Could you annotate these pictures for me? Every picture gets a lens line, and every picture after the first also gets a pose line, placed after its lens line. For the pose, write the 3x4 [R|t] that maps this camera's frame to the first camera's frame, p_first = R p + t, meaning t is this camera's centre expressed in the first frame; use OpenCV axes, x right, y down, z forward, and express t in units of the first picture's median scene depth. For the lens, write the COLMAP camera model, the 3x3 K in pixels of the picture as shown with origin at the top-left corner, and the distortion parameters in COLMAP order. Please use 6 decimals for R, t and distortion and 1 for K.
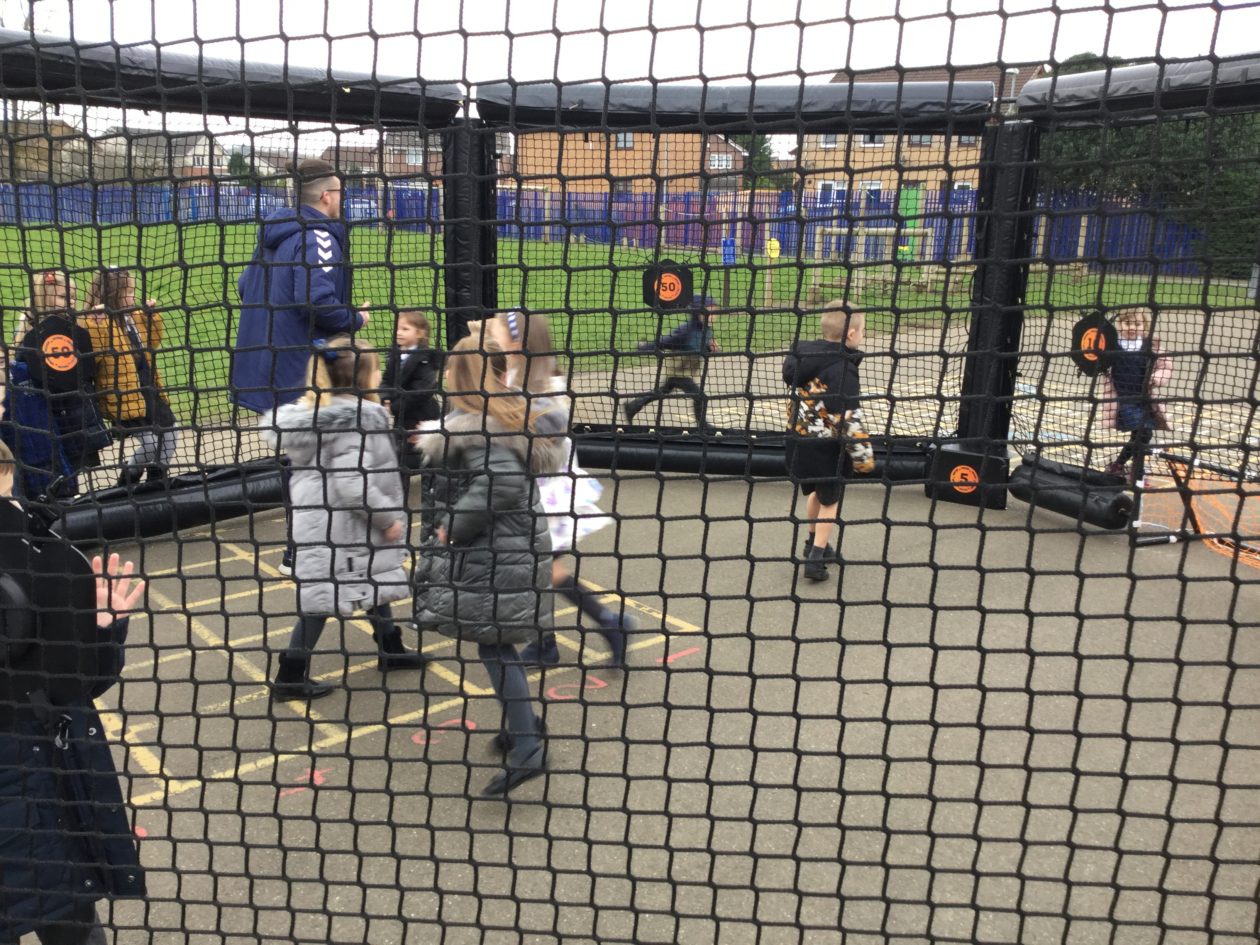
lens RADIAL K [[1232.9, 0, 630.0], [0, 1232.9, 472.5], [0, 0, 1]] dist [0.232356, 0.009211]
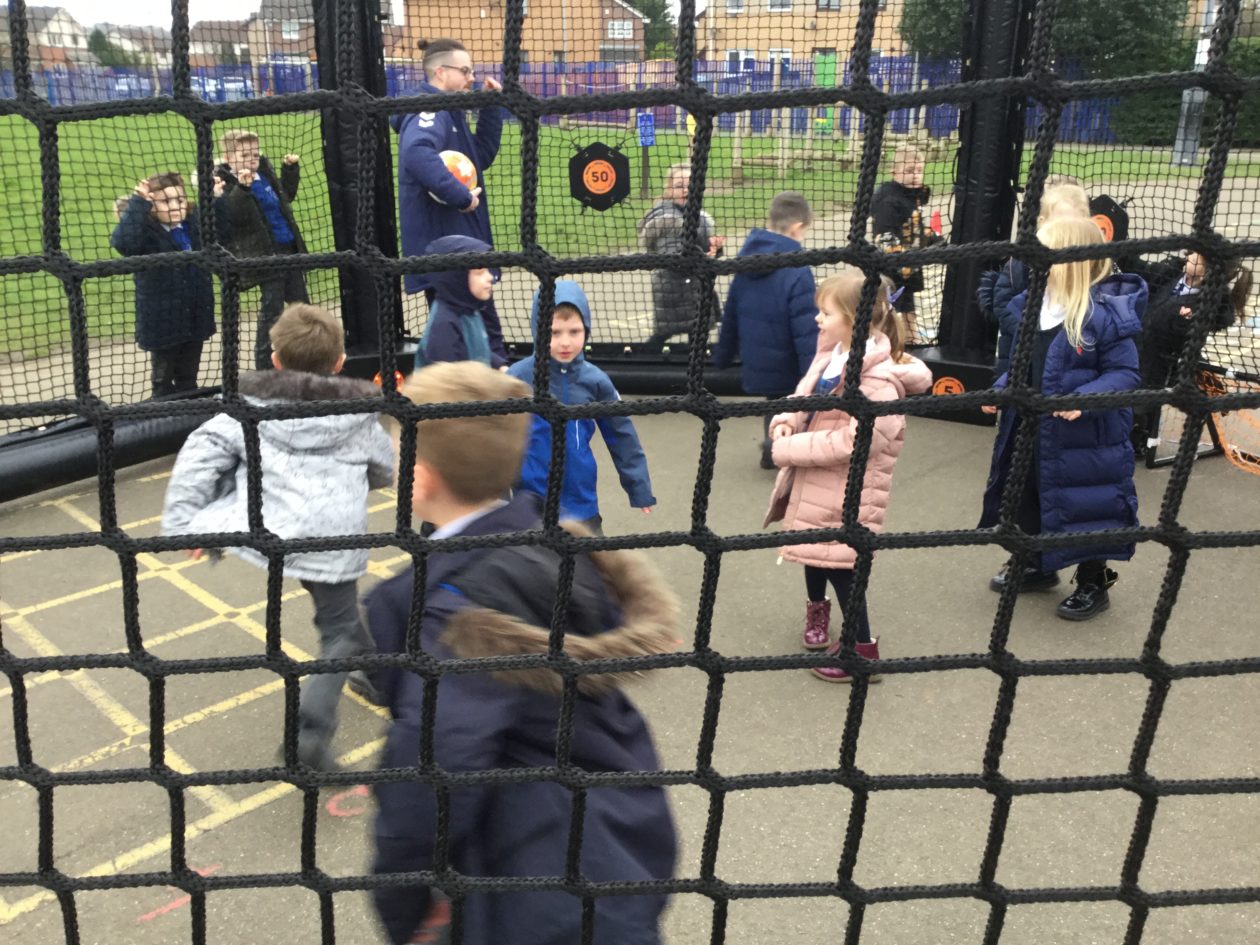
lens RADIAL K [[1207.2, 0, 650.7], [0, 1207.2, 489.9], [0, 0, 1]] dist [0.190845, -0.245671]
pose [[0.994791, -0.053652, 0.086674, -0.018442], [0.043610, 0.992539, 0.113865, -0.031432], [-0.092137, -0.109492, 0.989708, 0.152069]]
